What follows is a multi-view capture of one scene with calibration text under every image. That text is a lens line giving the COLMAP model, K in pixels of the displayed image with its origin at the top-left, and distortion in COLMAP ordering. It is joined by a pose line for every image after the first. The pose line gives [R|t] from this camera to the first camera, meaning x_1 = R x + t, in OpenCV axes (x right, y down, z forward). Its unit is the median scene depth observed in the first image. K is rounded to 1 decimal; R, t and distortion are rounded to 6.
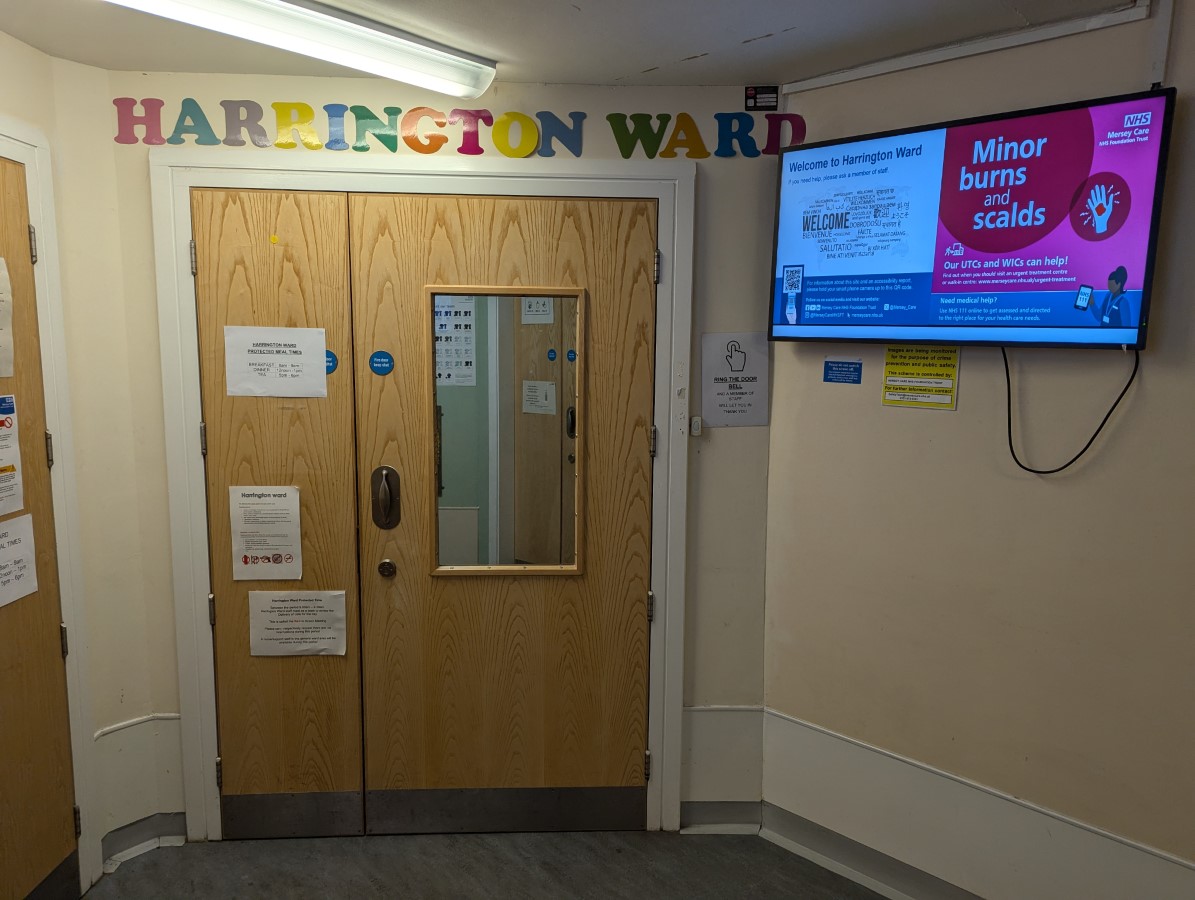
lens RADIAL K [[840.1, 0, 599.1], [0, 840.1, 465.4], [0, 0, 1]] dist [0.005986, -0.004683]
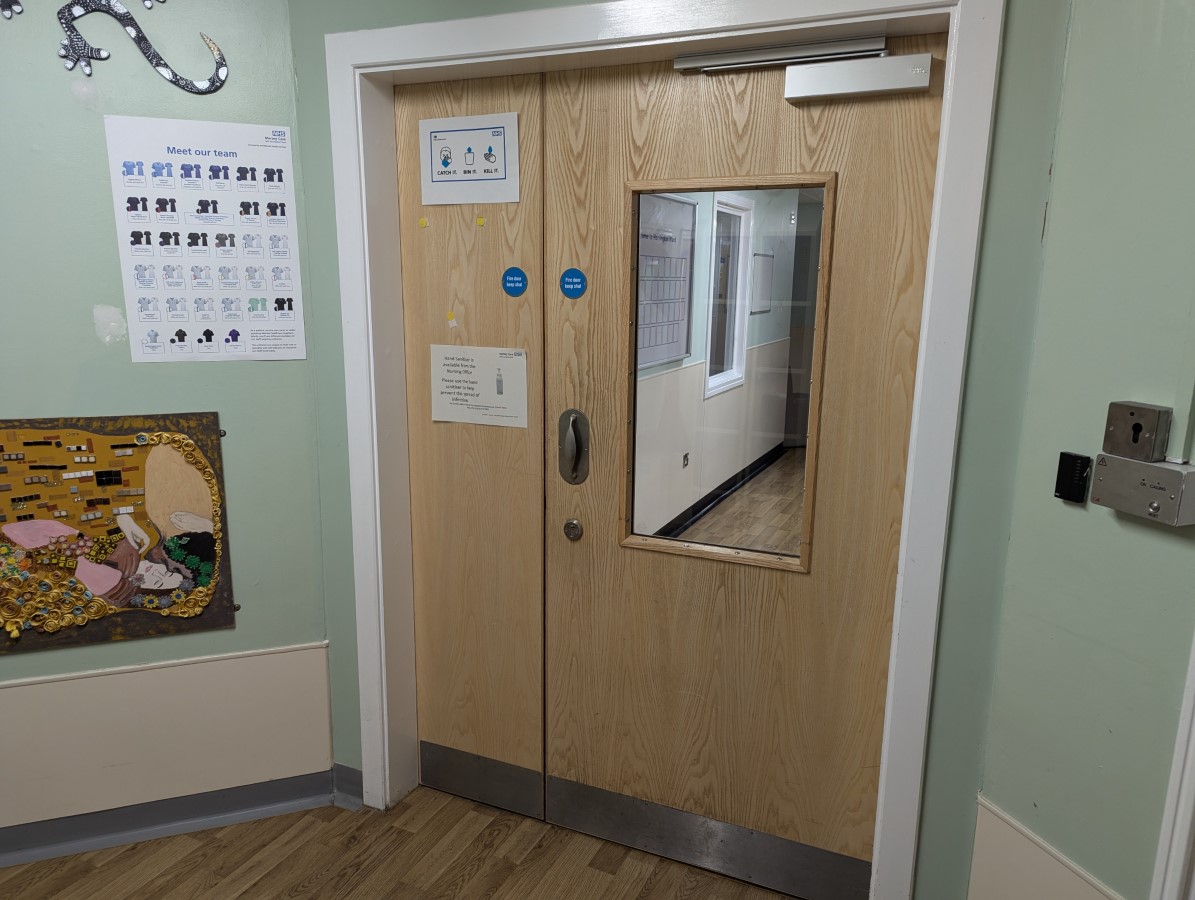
lens RADIAL K [[843.6, 0, 592.8], [0, 843.6, 469.6], [0, 0, 1]] dist [0.108856, -0.000265]
pose [[0.943365, 0.068059, -0.324701, 0.119806], [-0.035274, 0.993760, 0.105813, -0.087412], [0.329877, -0.088367, 0.939879, 0.627768]]
